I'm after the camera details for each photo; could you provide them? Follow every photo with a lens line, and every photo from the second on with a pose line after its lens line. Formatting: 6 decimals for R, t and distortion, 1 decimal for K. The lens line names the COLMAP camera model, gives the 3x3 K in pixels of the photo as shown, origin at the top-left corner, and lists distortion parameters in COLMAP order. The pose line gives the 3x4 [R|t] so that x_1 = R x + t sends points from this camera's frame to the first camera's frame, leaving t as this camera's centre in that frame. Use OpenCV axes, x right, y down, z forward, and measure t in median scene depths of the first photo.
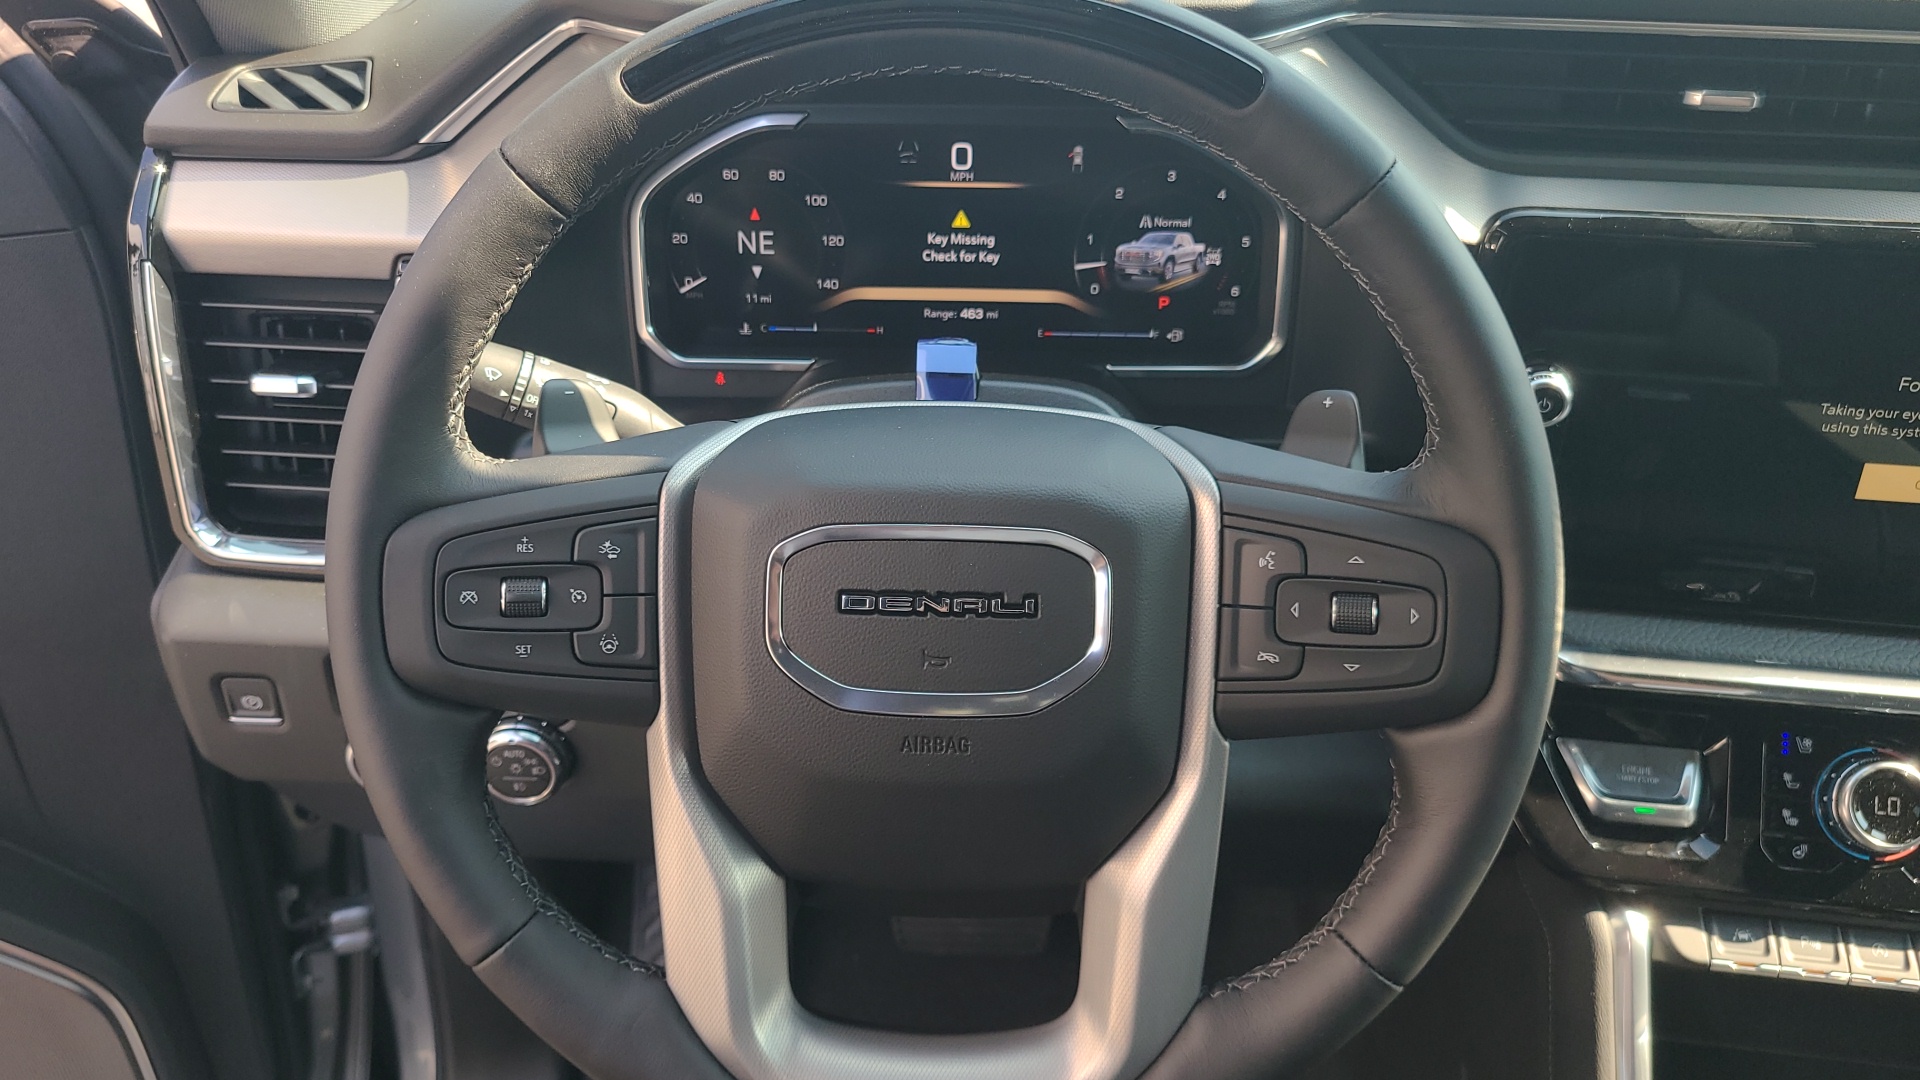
lens RADIAL K [[1453.9, 0, 958.3], [0, 1453.9, 499.7], [0, 0, 1]] dist [0.019129, -0.001354]
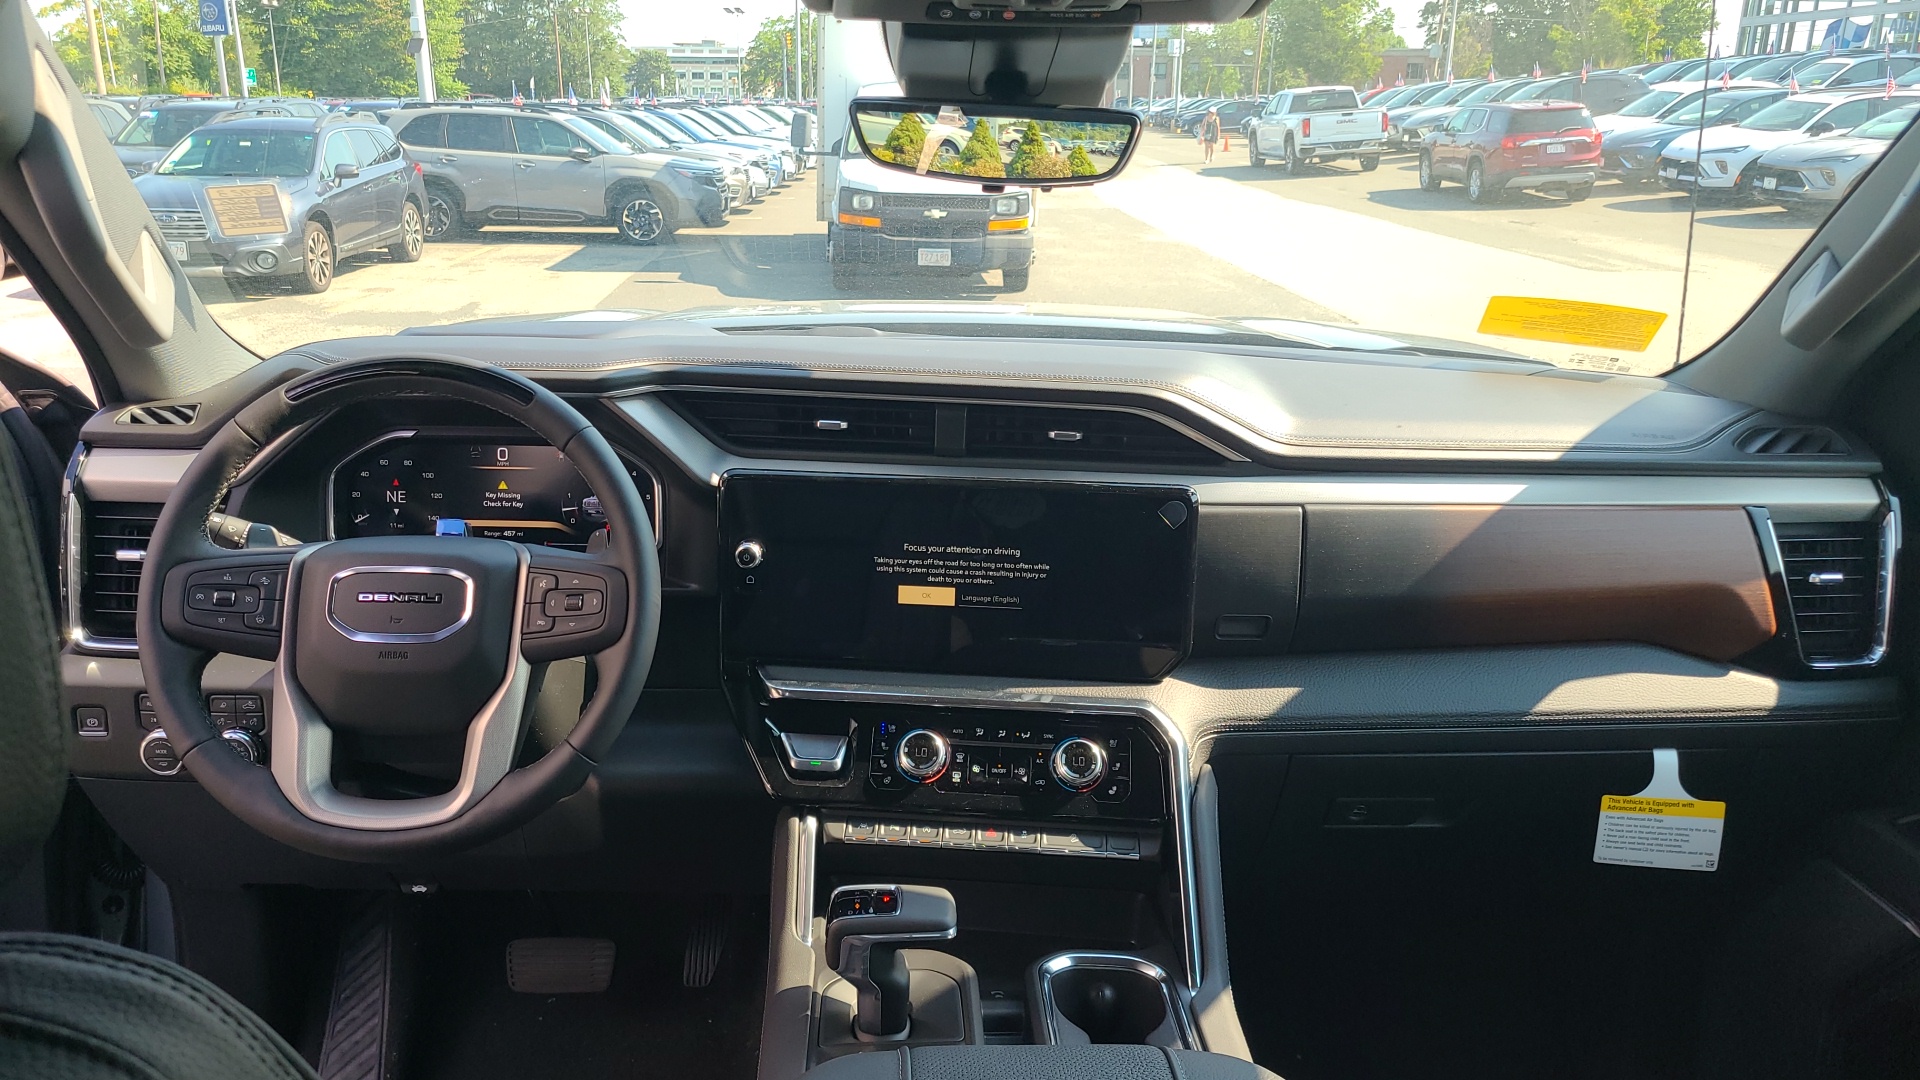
lens RADIAL K [[1434.2, 0, 938.9], [0, 1434.2, 527.2], [0, 0, 1]] dist [0.052801, -0.046406]
pose [[0.997910, 0.004847, 0.064443, 0.513545], [0.012554, 0.963651, -0.266868, 0.431325], [-0.063394, 0.267119, 0.961576, -0.996124]]
